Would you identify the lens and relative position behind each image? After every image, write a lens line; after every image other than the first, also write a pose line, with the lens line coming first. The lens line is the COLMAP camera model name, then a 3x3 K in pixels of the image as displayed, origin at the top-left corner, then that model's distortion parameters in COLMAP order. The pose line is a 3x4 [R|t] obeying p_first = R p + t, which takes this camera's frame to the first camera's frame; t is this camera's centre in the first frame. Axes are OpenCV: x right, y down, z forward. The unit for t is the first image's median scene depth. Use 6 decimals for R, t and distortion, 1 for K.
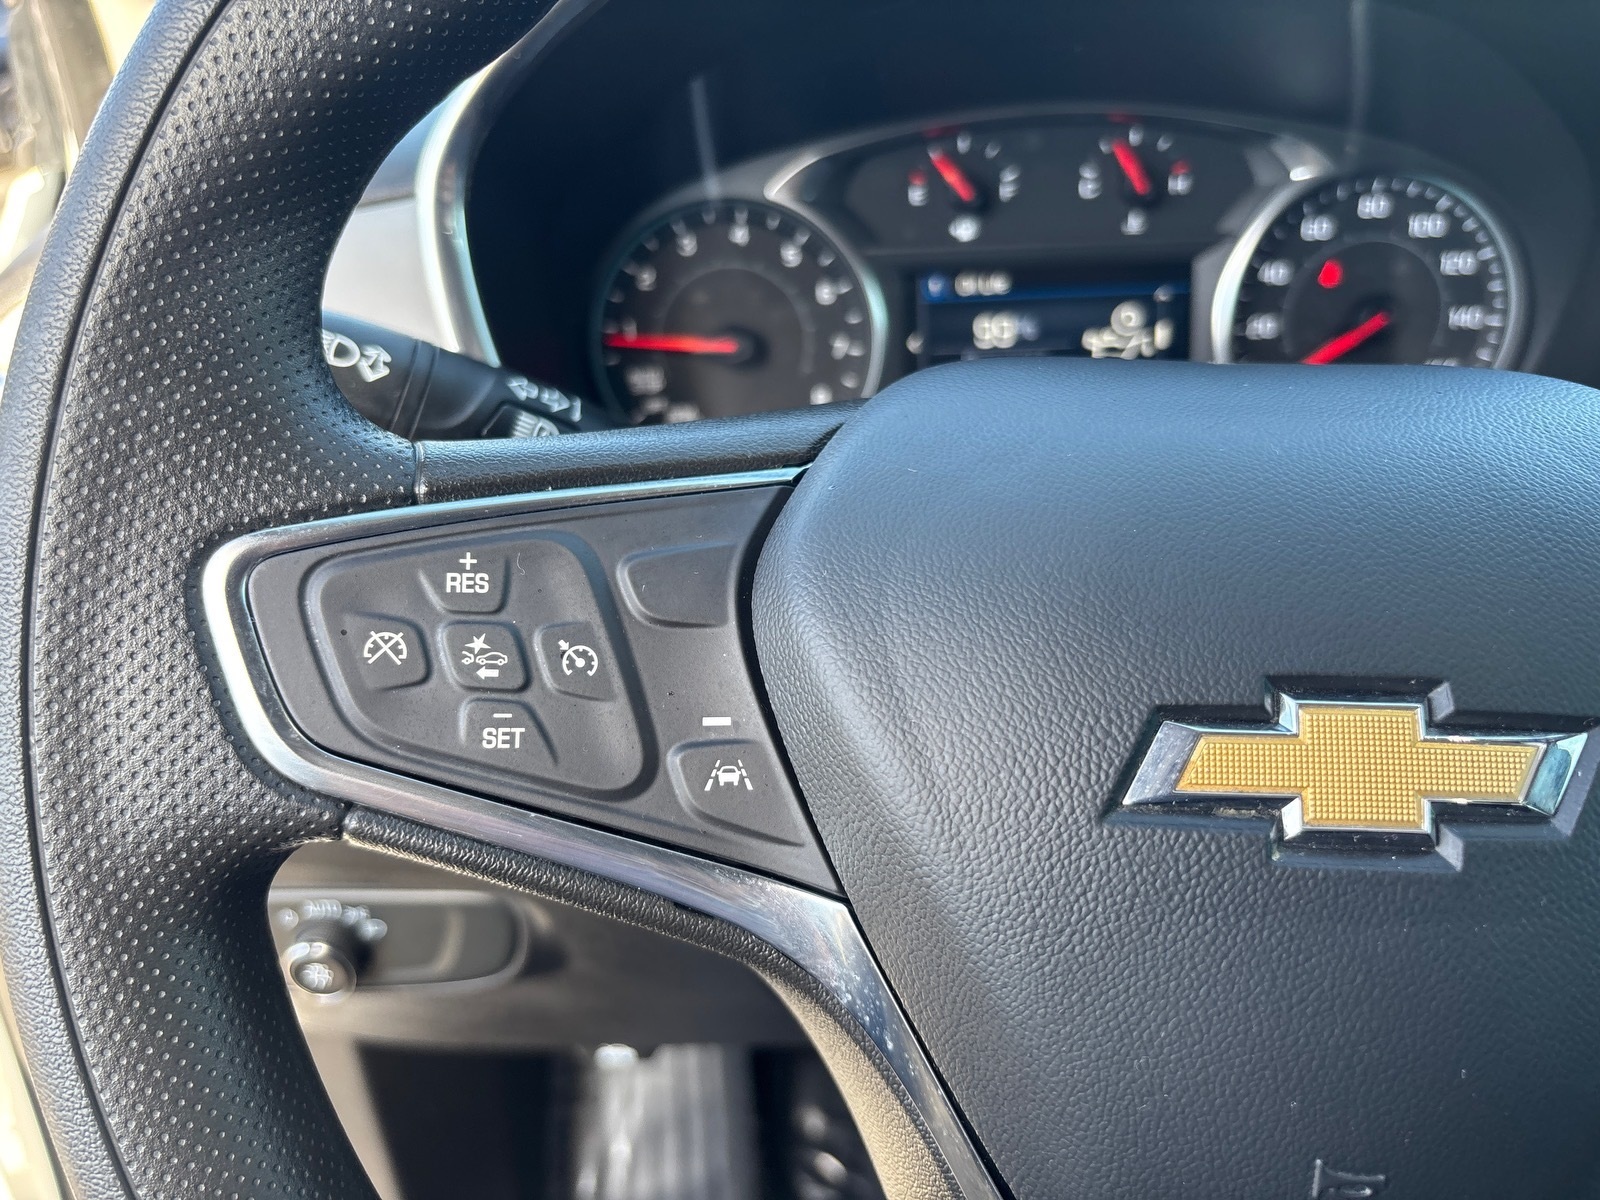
lens RADIAL K [[1262.9, 0, 791.5], [0, 1262.9, 645.8], [0, 0, 1]] dist [0.019269, -0.044393]
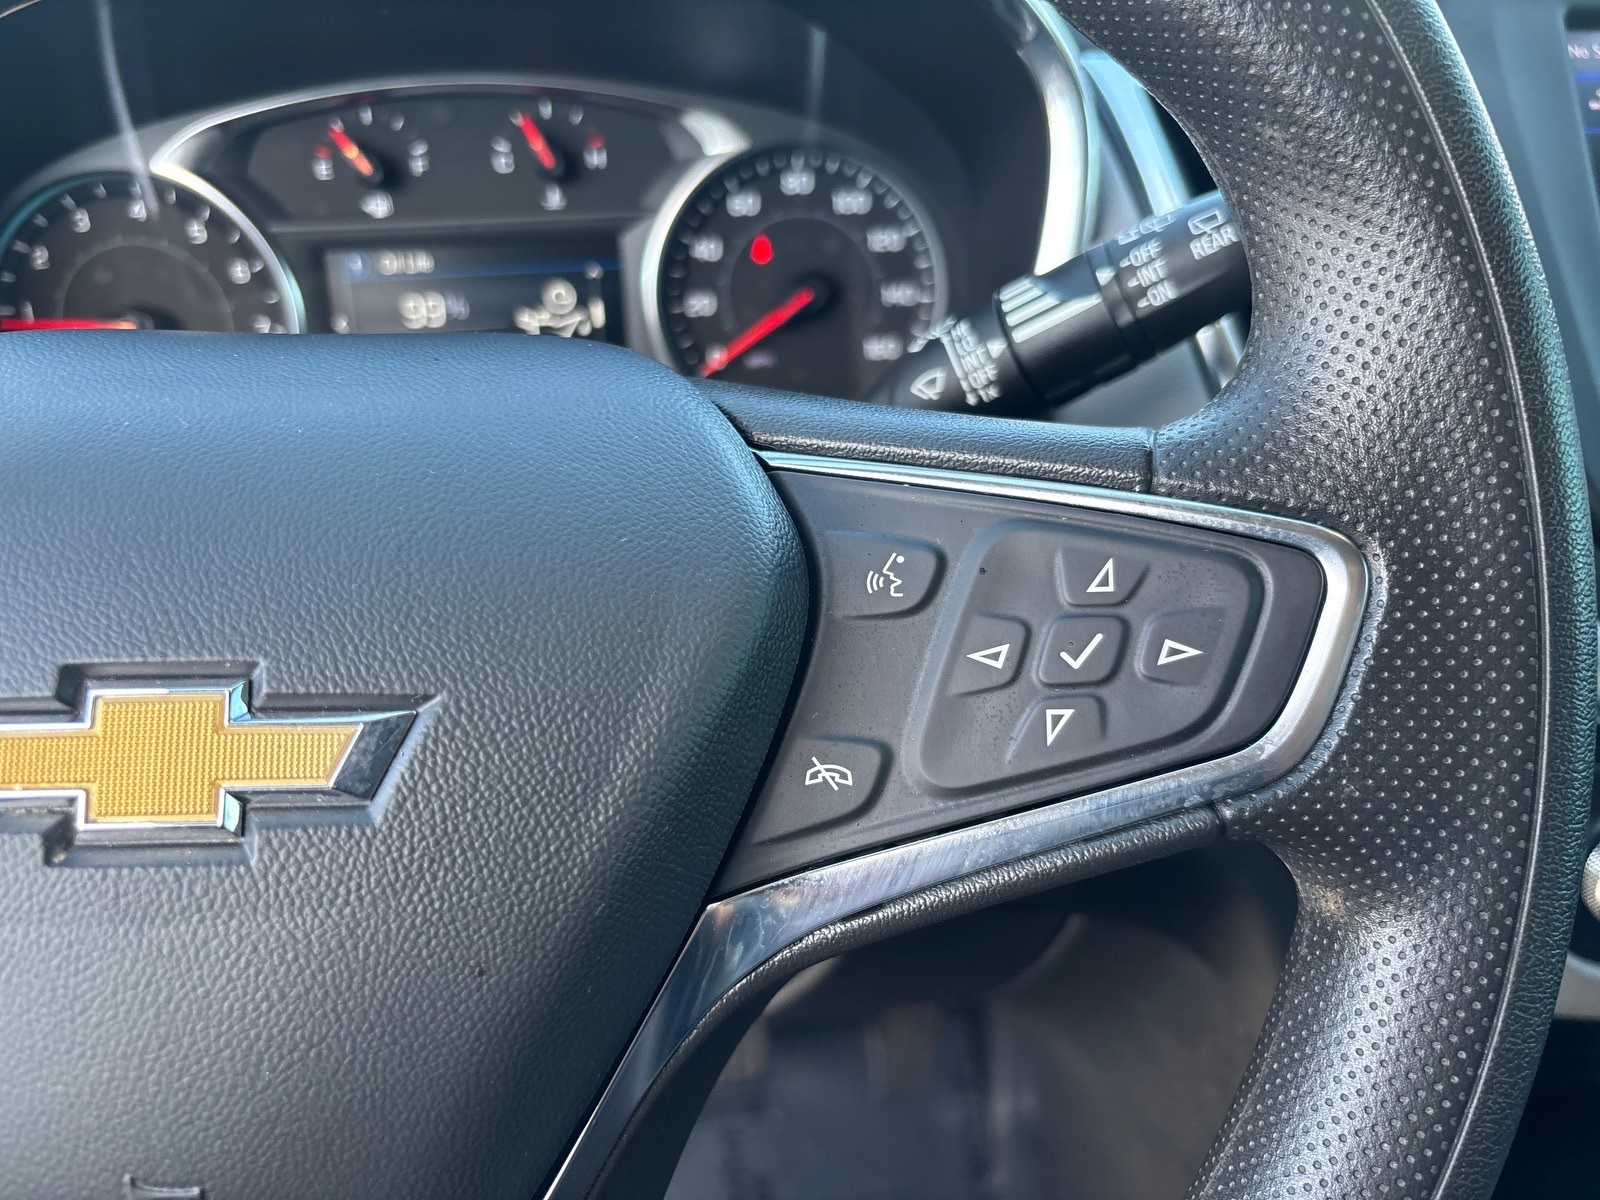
lens RADIAL K [[1262.9, 0, 809.9], [0, 1262.9, 651.2], [0, 0, 1]] dist [0.019269, -0.044393]
pose [[0.990400, -0.041957, 0.131713, 0.400846], [0.040487, 0.999085, 0.013815, 0.011717], [-0.132172, -0.008350, 0.991192, 0.003550]]
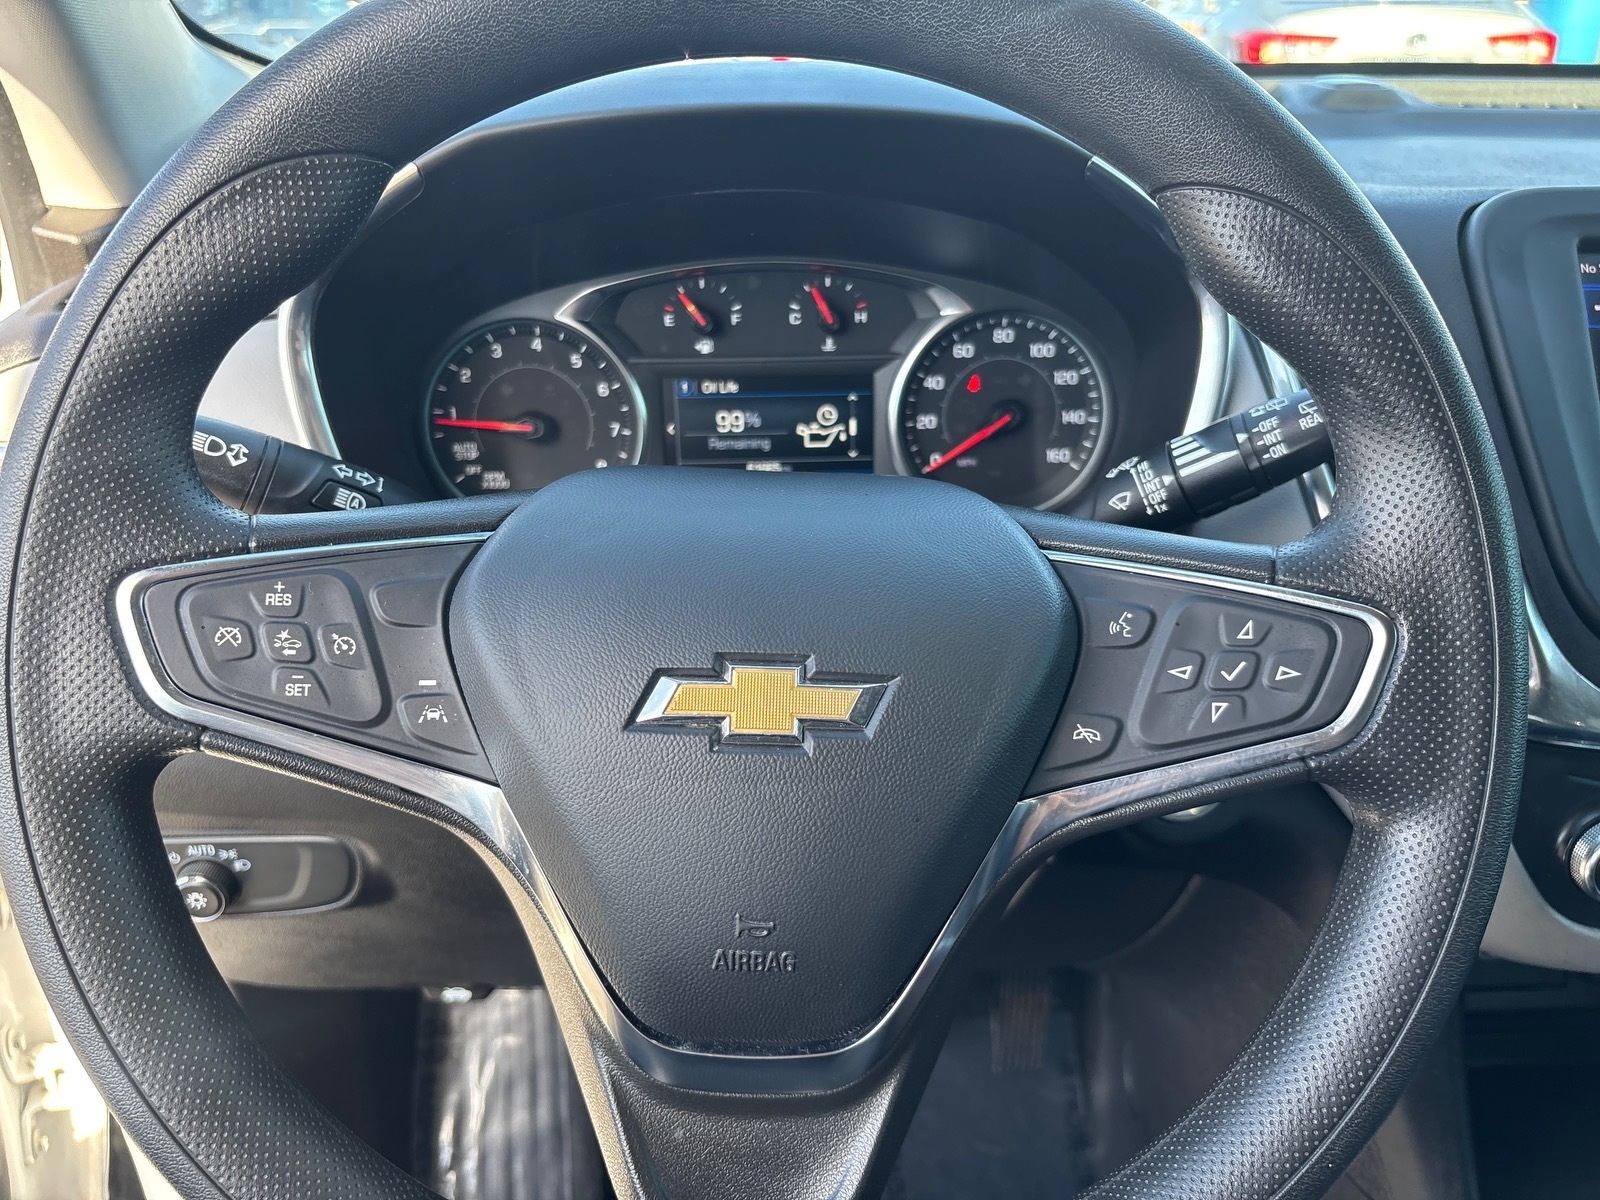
lens RADIAL K [[1262.9, 0, 810.3], [0, 1262.9, 644.1], [0, 0, 1]] dist [0.019269, -0.044393]
pose [[0.997343, 0.005041, 0.072669, 0.190938], [-0.003044, 0.999615, -0.027564, 0.031372], [-0.072780, 0.027270, 0.996975, -0.424241]]
